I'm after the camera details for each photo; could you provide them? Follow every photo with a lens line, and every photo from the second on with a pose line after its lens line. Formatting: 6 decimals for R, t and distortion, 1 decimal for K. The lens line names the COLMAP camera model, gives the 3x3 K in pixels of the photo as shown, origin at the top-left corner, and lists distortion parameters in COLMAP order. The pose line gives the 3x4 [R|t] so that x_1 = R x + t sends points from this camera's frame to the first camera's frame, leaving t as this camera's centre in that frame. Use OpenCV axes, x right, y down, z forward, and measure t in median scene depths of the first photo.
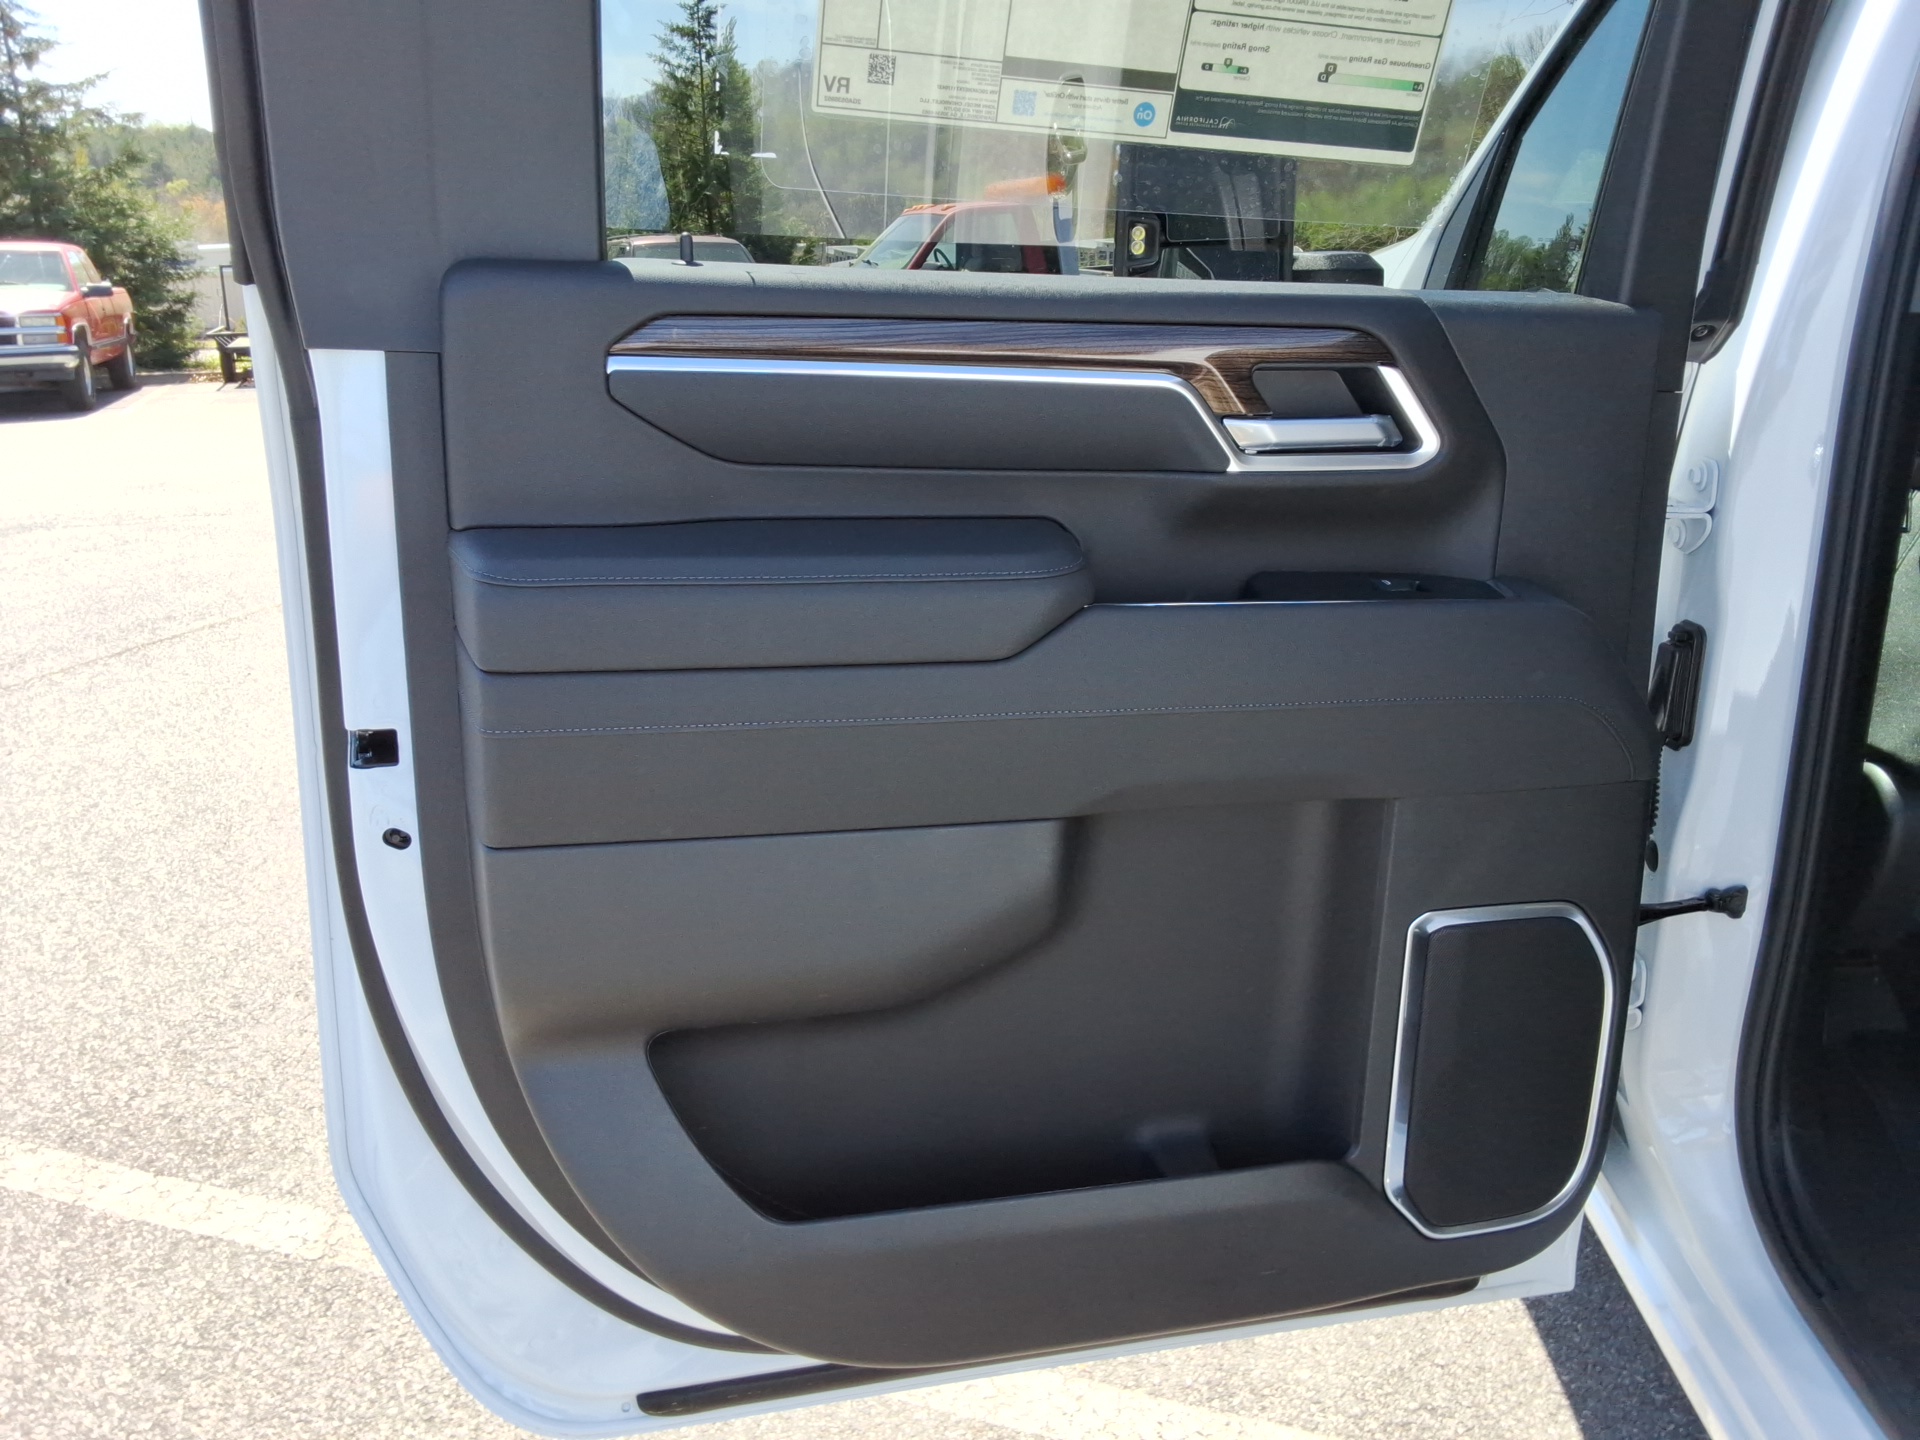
lens RADIAL K [[1545.0, 0, 971.1], [0, 1545.0, 707.9], [0, 0, 1]] dist [0.109154, -0.170882]
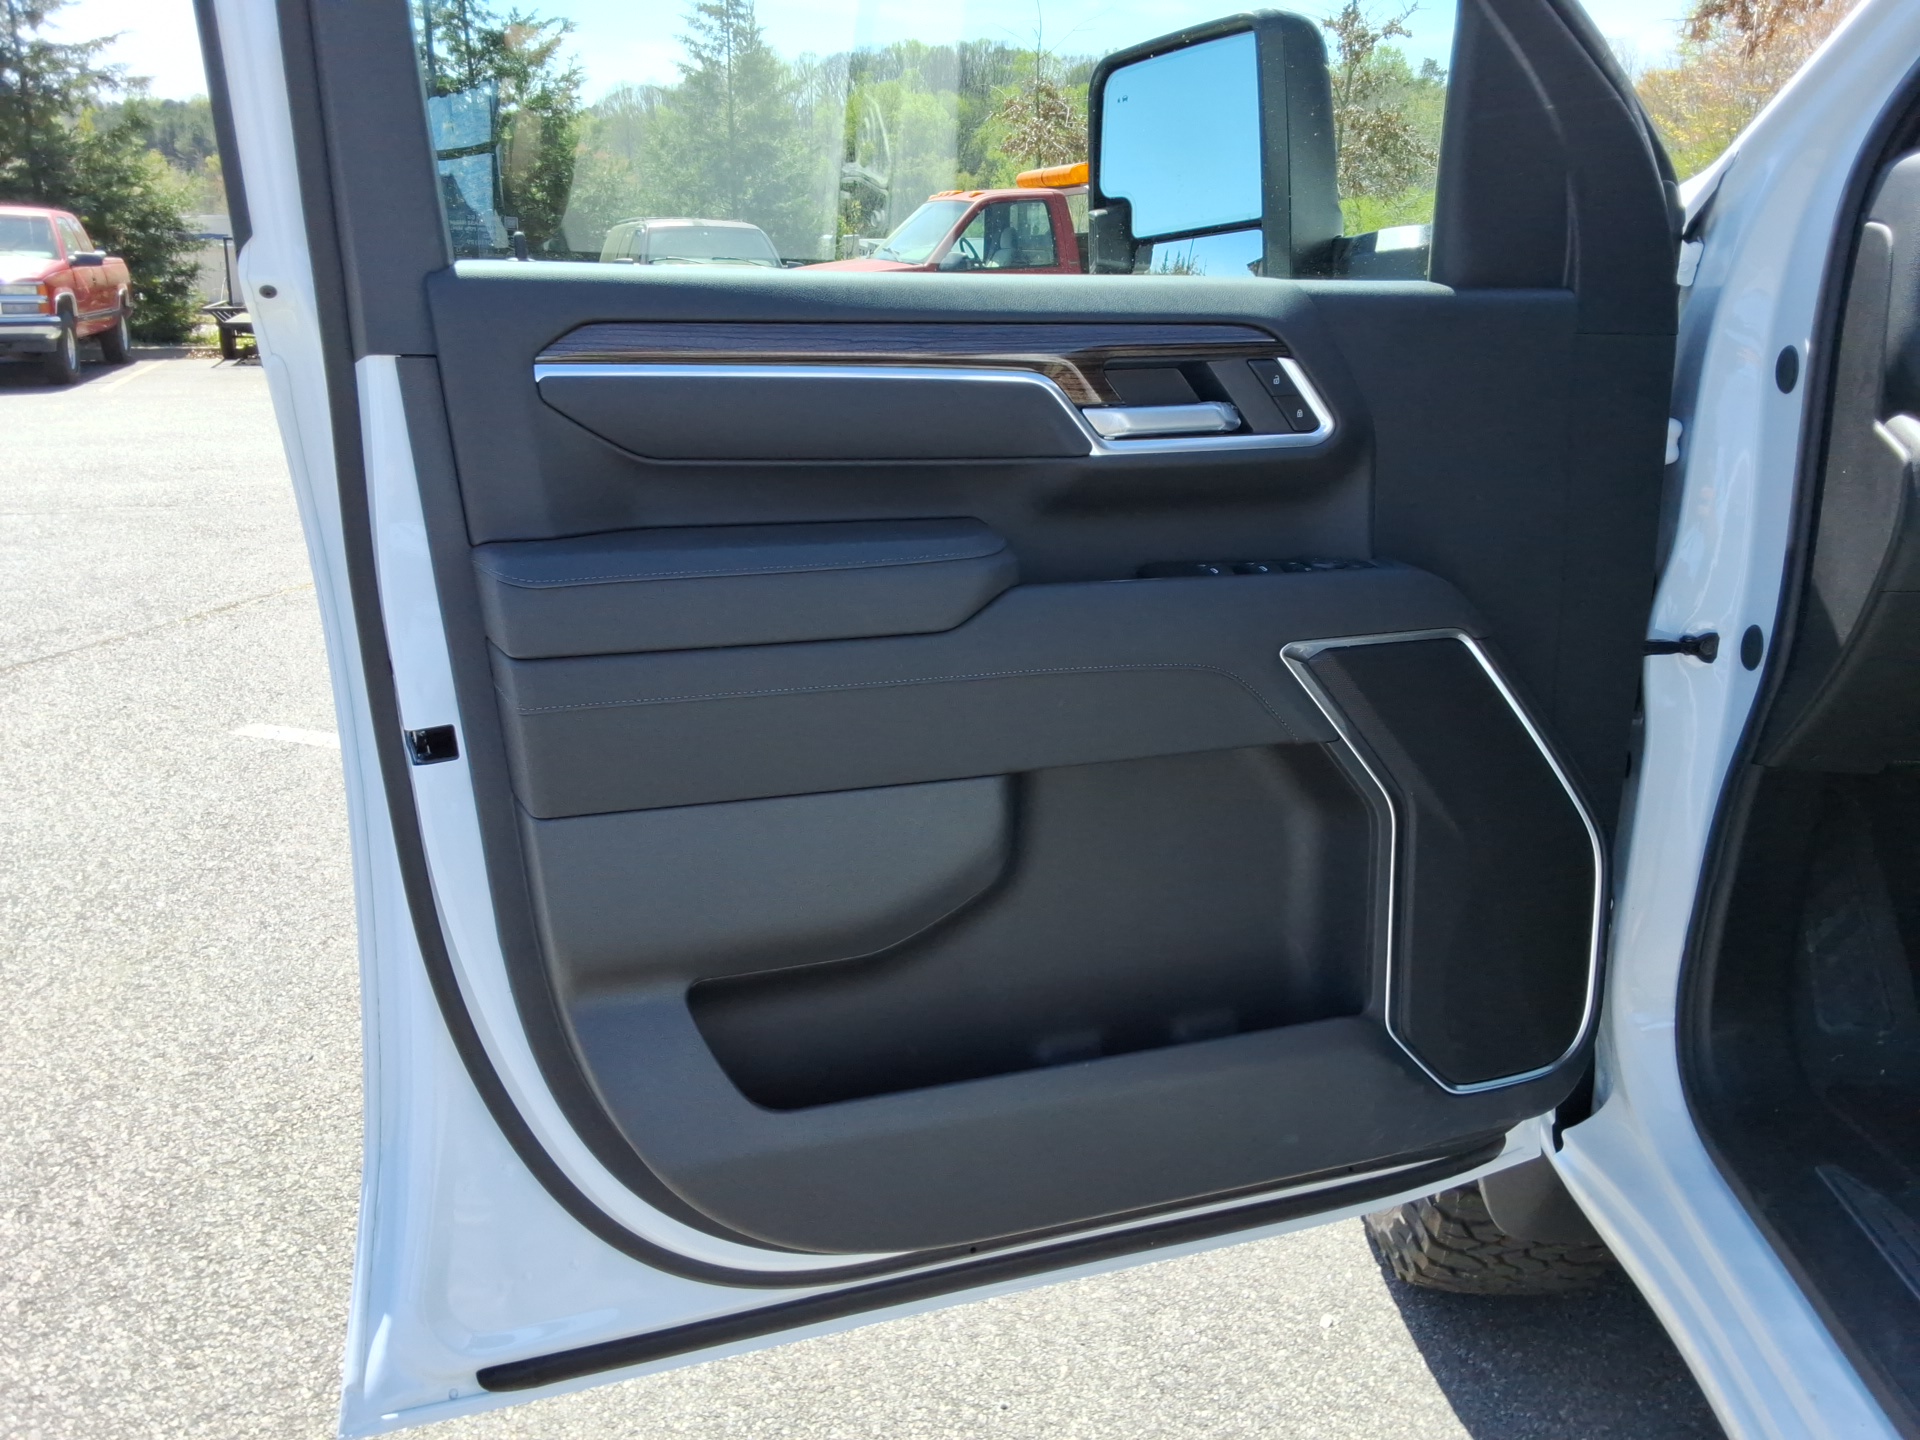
lens RADIAL K [[1531.7, 0, 974.6], [0, 1531.7, 714.0], [0, 0, 1]] dist [0.082920, -0.125483]
pose [[0.999457, 0.031517, -0.009562, 0.002359], [-0.031436, 0.999469, 0.008591, -0.011443], [0.009828, -0.008286, 0.999917, 0.047433]]
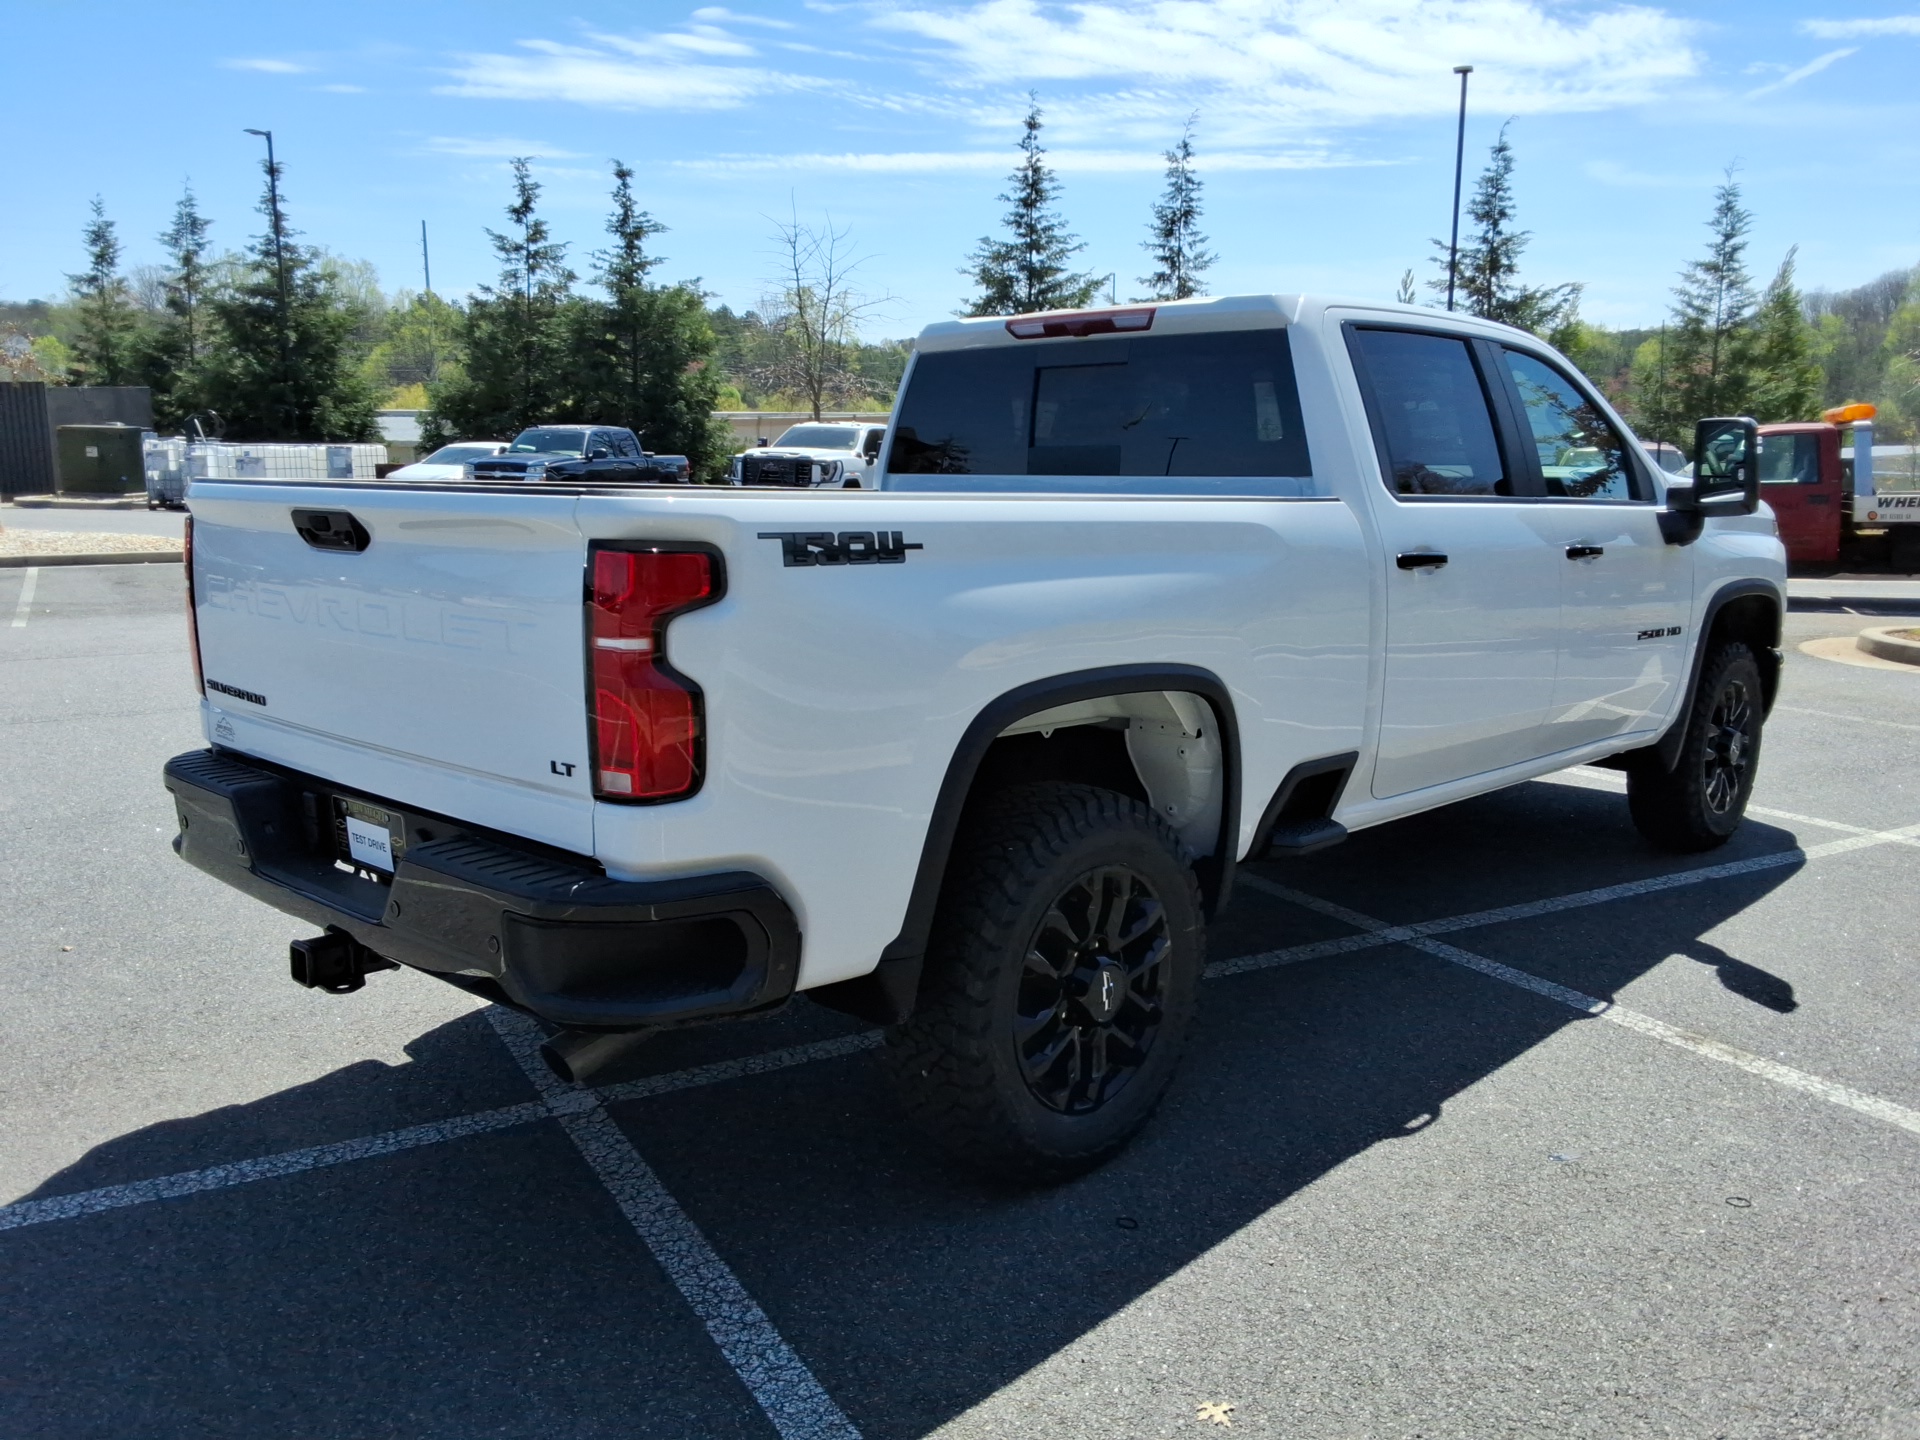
lens RADIAL K [[1545.0, 0, 971.1], [0, 1545.0, 707.9], [0, 0, 1]] dist [0.109154, -0.170882]
pose [[0.760168, 0.134257, -0.635704, 0.205918], [-0.206899, 0.977504, -0.040964, 0.039315], [0.615904, 0.162666, 0.770845, -0.167031]]
